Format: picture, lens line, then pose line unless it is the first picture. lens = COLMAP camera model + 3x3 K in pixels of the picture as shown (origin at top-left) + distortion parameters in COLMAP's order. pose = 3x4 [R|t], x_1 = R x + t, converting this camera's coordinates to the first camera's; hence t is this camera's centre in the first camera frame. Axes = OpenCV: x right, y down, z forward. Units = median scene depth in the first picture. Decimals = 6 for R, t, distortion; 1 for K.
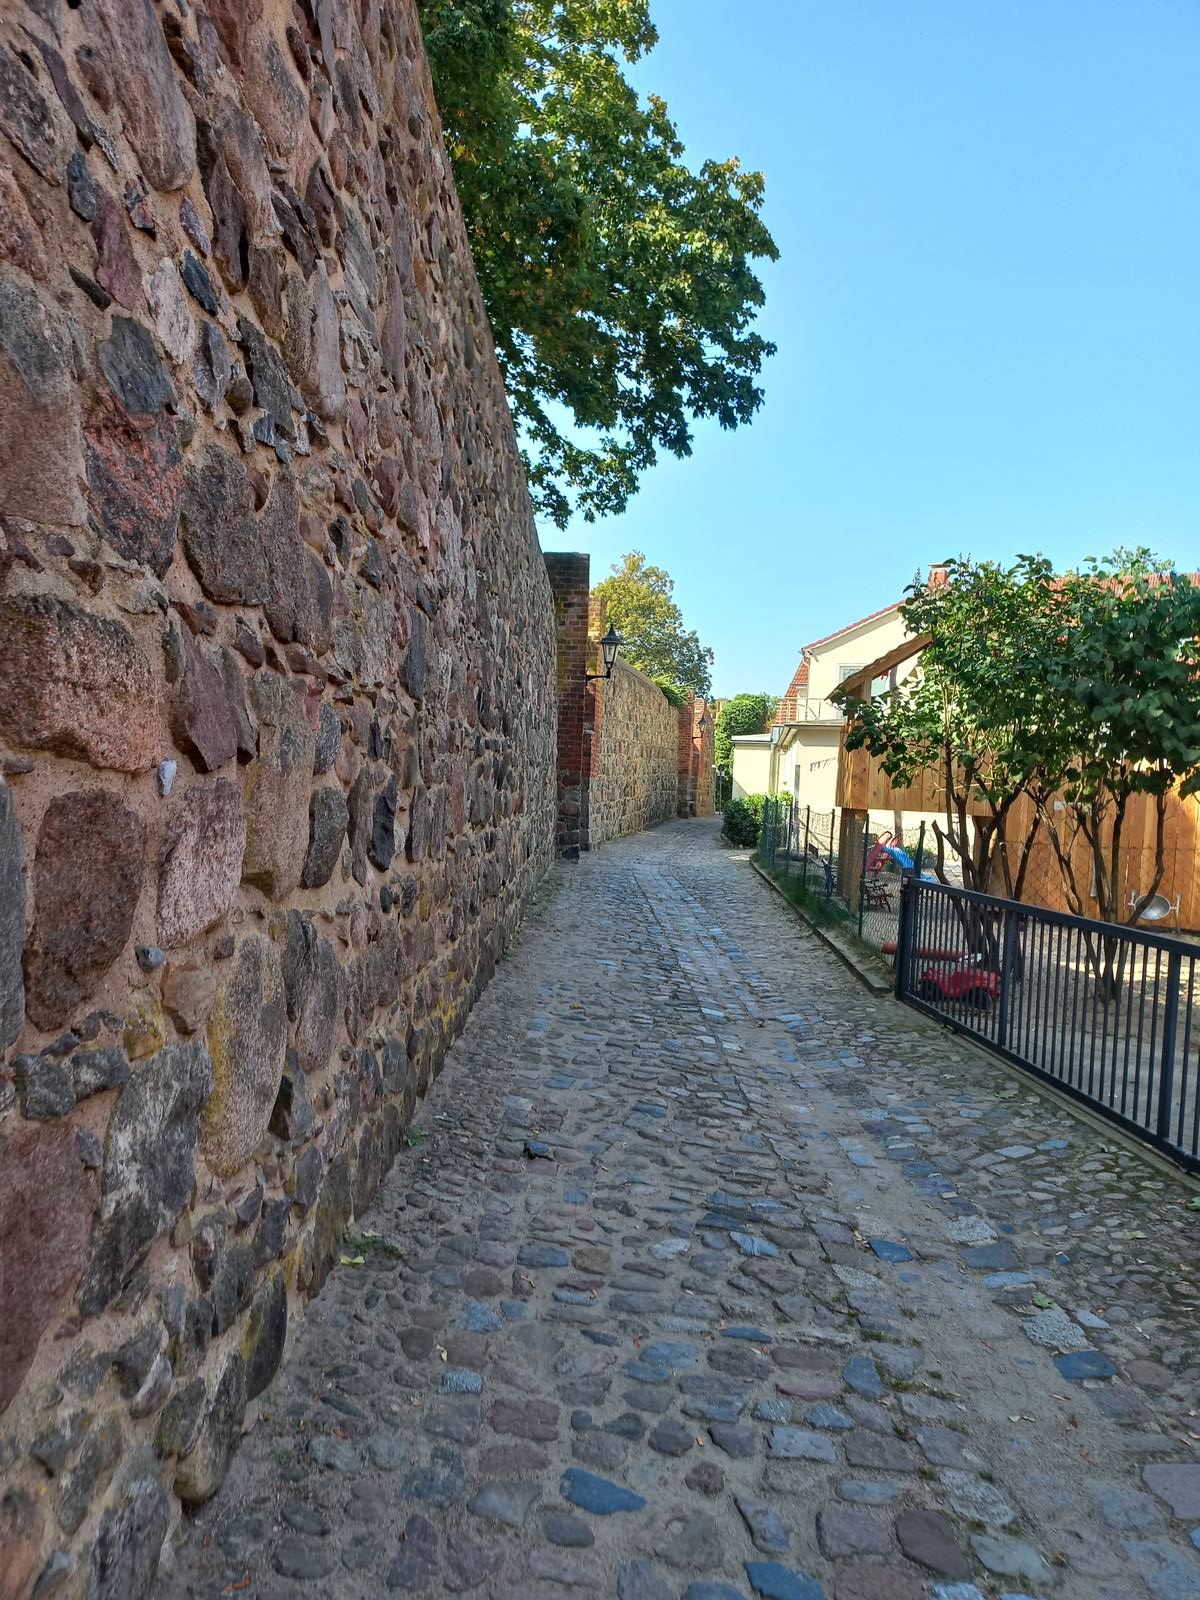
lens RADIAL K [[1176.9, 0, 597.9], [0, 1176.9, 804.0], [0, 0, 1]] dist [0.029699, -0.002222]
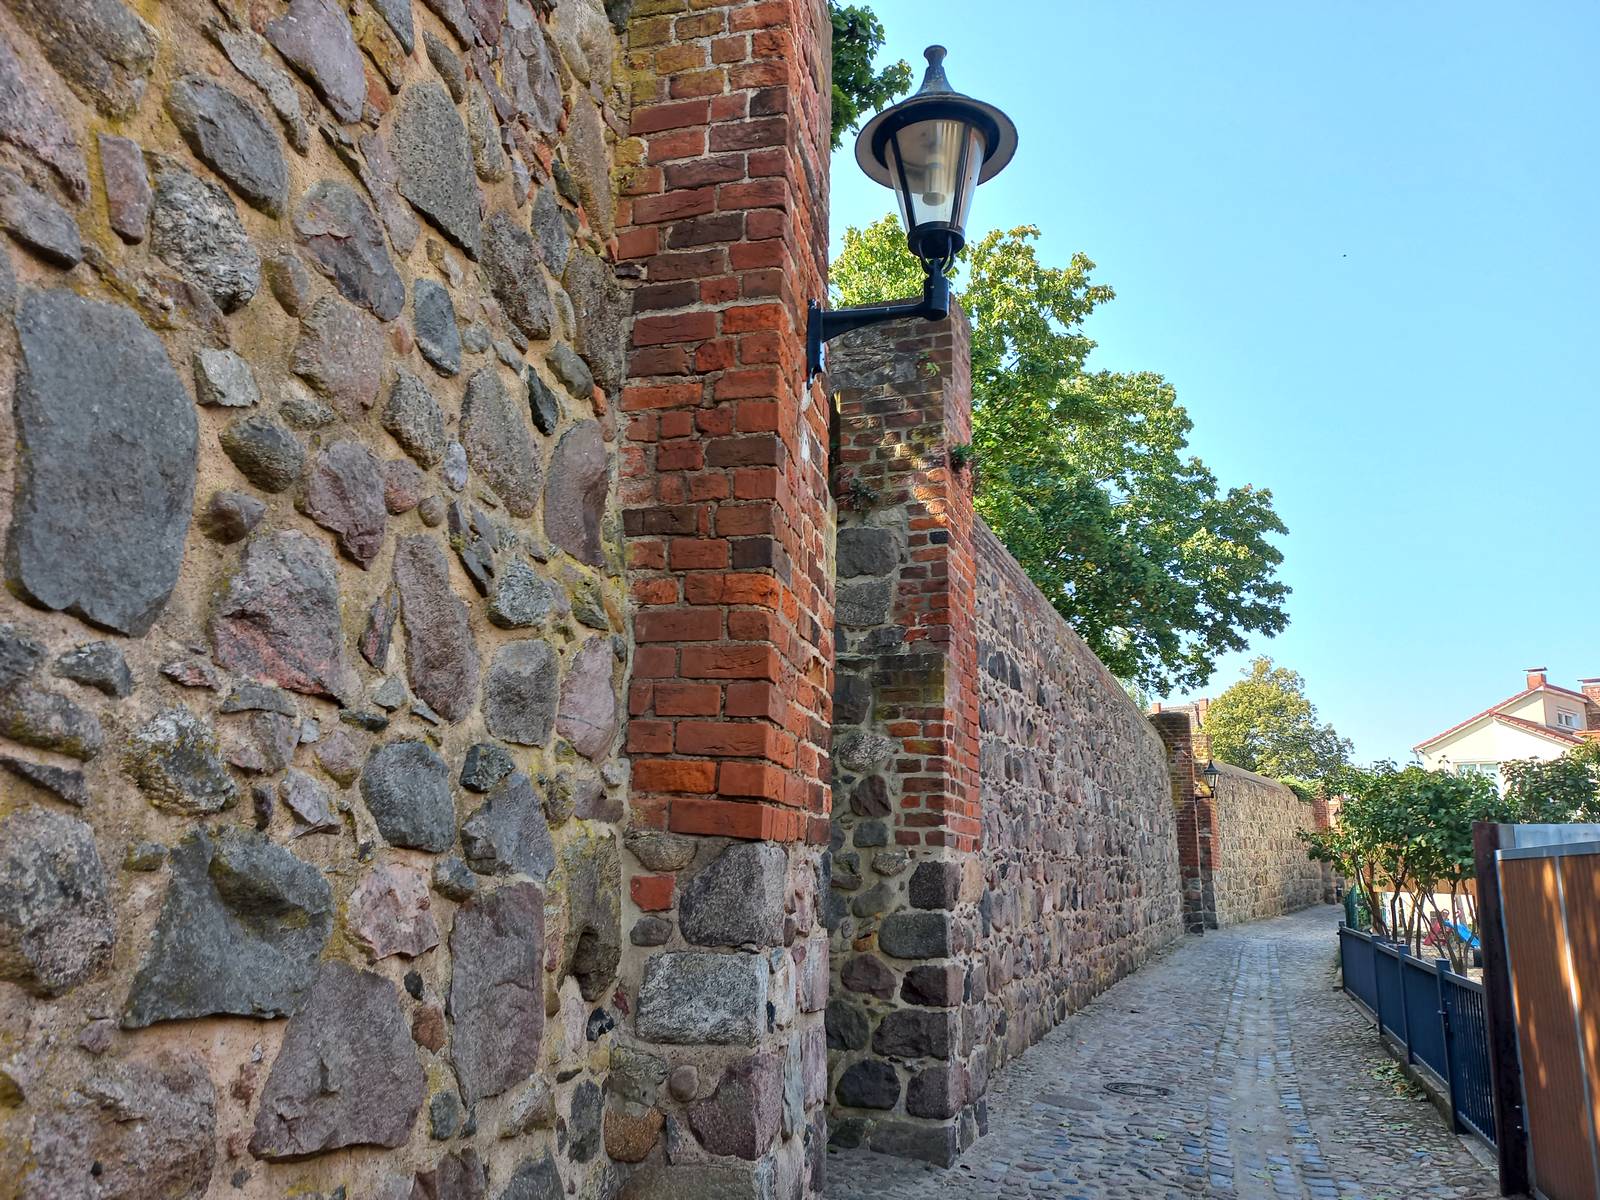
lens RADIAL K [[1176.9, 0, 799.4], [0, 1176.9, 604.8], [0, 0, 1]] dist [0.029699, -0.002222]
pose [[0.929897, -0.103871, -0.352850, 0.076765], [0.016169, 0.969915, -0.242907, 0.003512], [0.367466, 0.220173, 0.903600, -0.530648]]
